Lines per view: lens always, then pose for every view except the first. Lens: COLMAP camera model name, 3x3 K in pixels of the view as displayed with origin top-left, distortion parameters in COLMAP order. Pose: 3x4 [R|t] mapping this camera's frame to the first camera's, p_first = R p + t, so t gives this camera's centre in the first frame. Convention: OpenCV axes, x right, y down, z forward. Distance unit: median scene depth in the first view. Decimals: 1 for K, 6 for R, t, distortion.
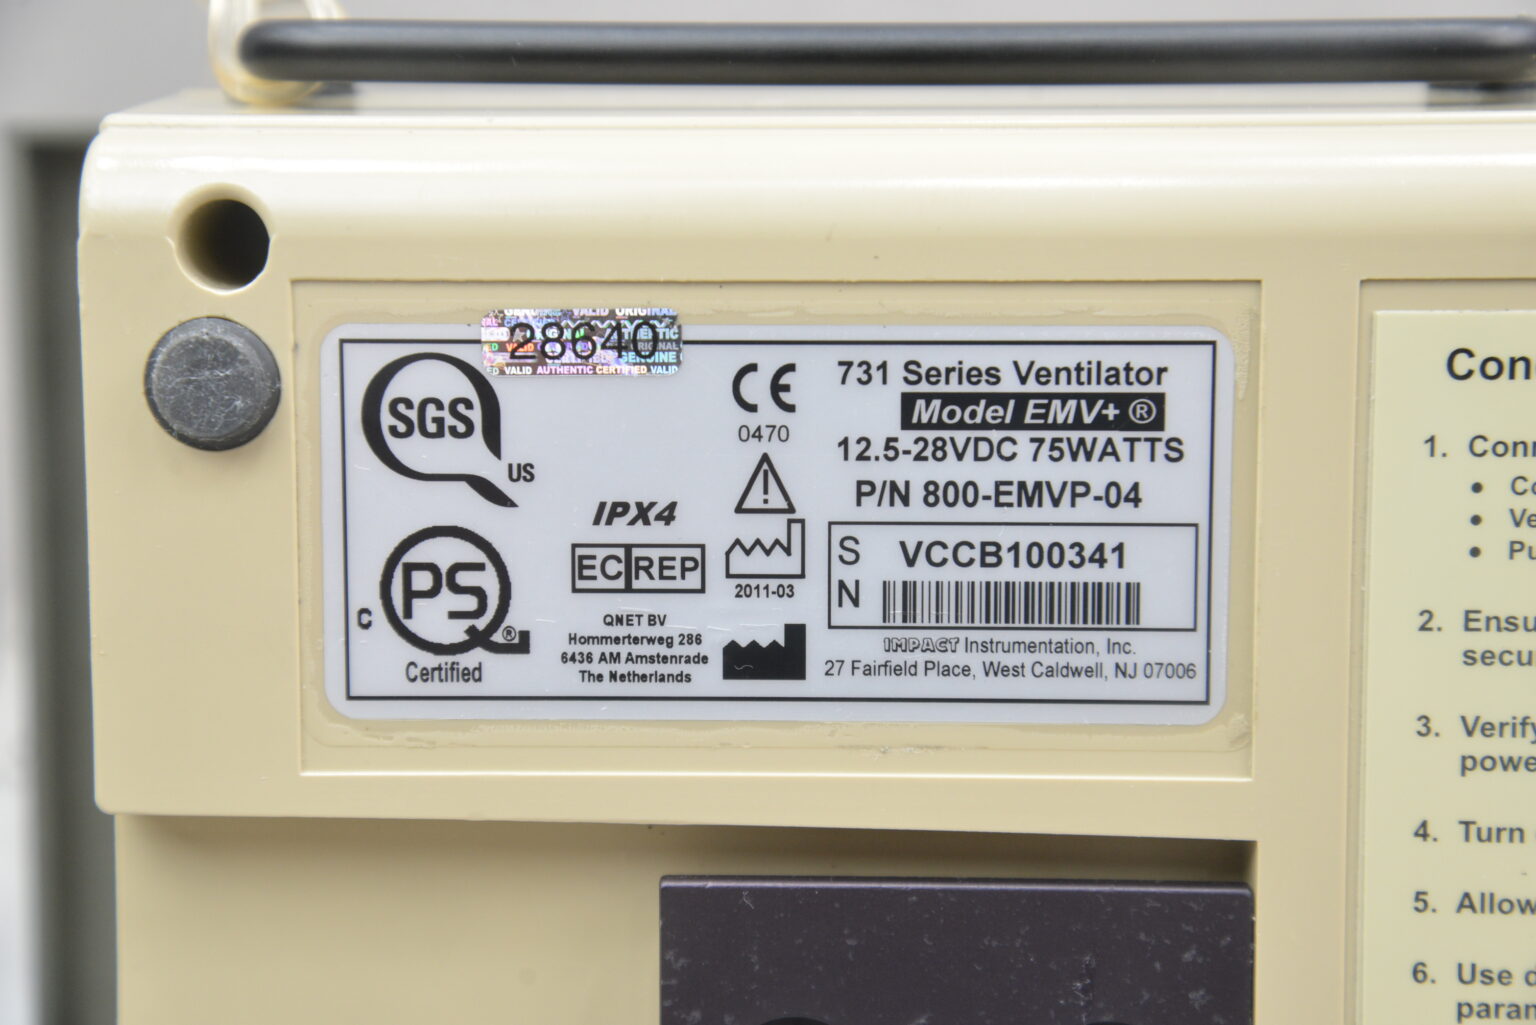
lens RADIAL K [[3717.6, 0, 766.6], [0, 3717.6, 509.7], [0, 0, 1]] dist [0.505796, 0.000000]
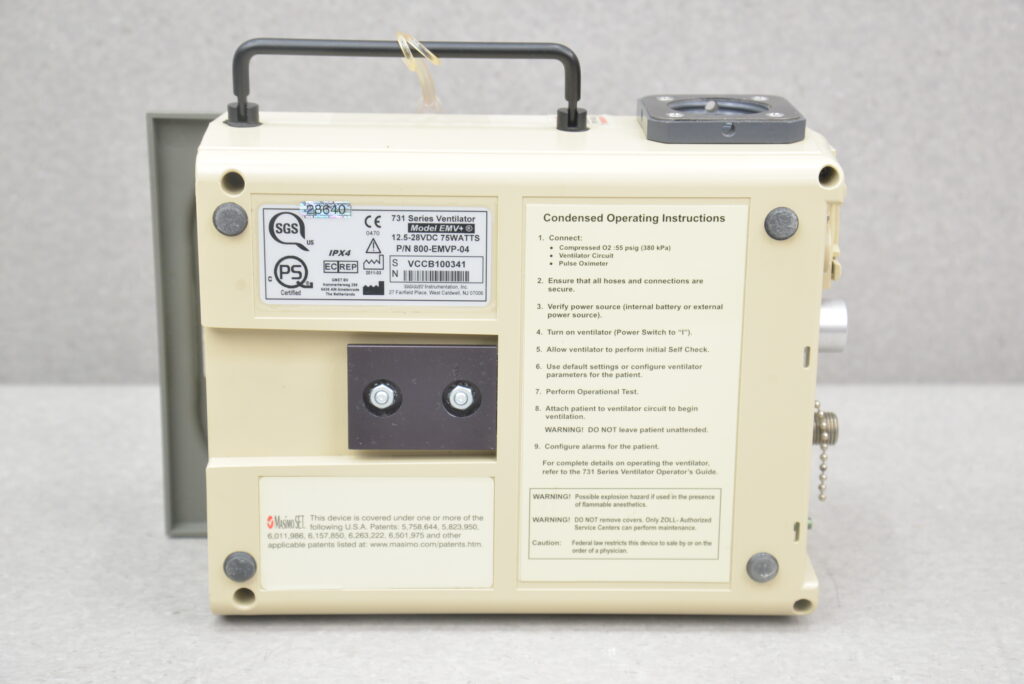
lens RADIAL K [[1987.1, 0, 512.9], [0, 1987.1, 341.3], [0, 0, 1]] dist [0.474370, 0.000000]
pose [[0.999074, 0.000462, 0.043029, 0.055895], [-0.006218, 0.990998, 0.133730, -0.188049], [-0.042580, -0.133873, 0.990083, -1.090904]]
